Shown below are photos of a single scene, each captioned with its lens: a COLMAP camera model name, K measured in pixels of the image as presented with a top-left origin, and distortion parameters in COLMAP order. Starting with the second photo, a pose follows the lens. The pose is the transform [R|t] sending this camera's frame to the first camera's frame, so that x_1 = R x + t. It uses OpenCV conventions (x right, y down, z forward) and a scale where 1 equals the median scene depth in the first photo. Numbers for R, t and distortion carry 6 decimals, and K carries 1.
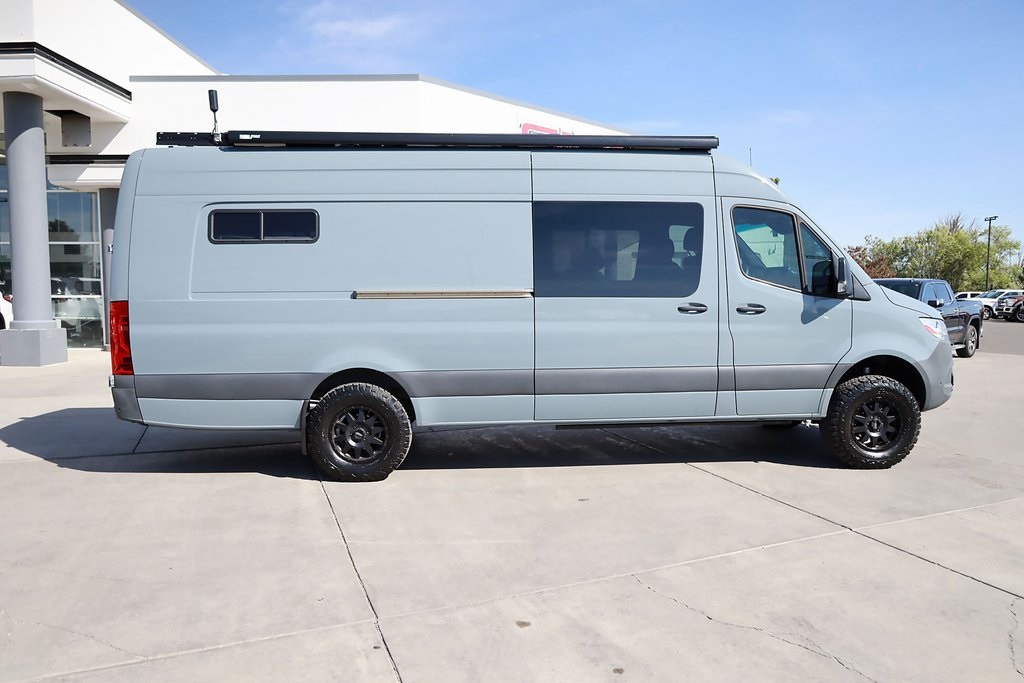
lens RADIAL K [[734.2, 0, 507.0], [0, 734.2, 339.9], [0, 0, 1]] dist [-0.020173, 0.000601]
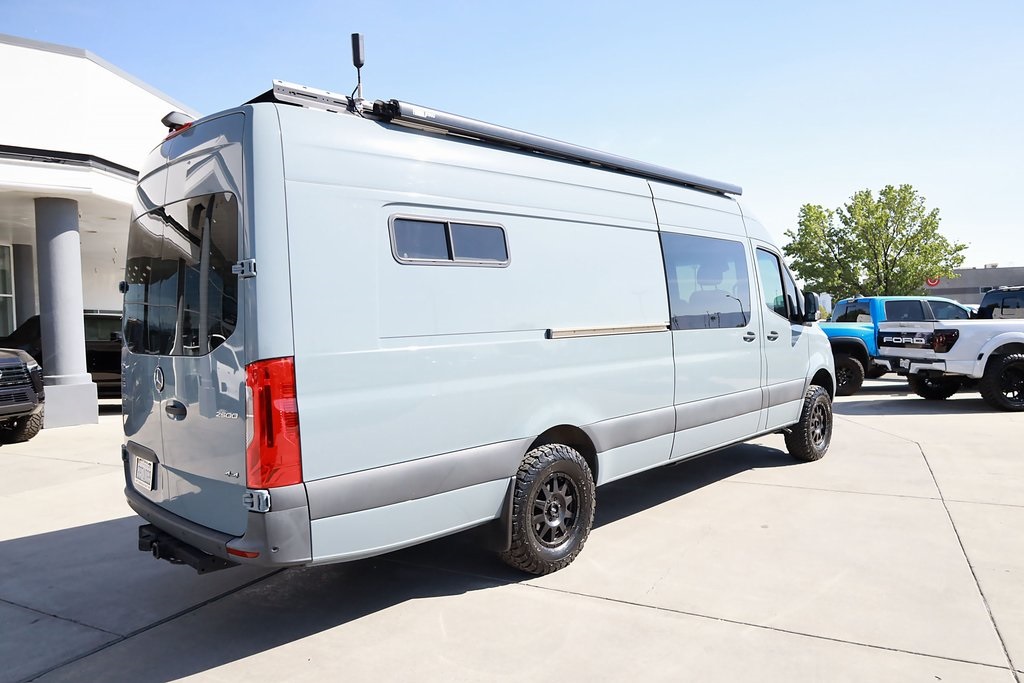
lens RADIAL K [[734.2, 0, 515.9], [0, 734.2, 335.7], [0, 0, 1]] dist [-0.020173, 0.000601]
pose [[0.737703, -0.033642, 0.674287, -0.758550], [0.073369, 0.996837, -0.030534, -0.037143], [-0.671127, 0.071997, 0.737838, 0.430144]]
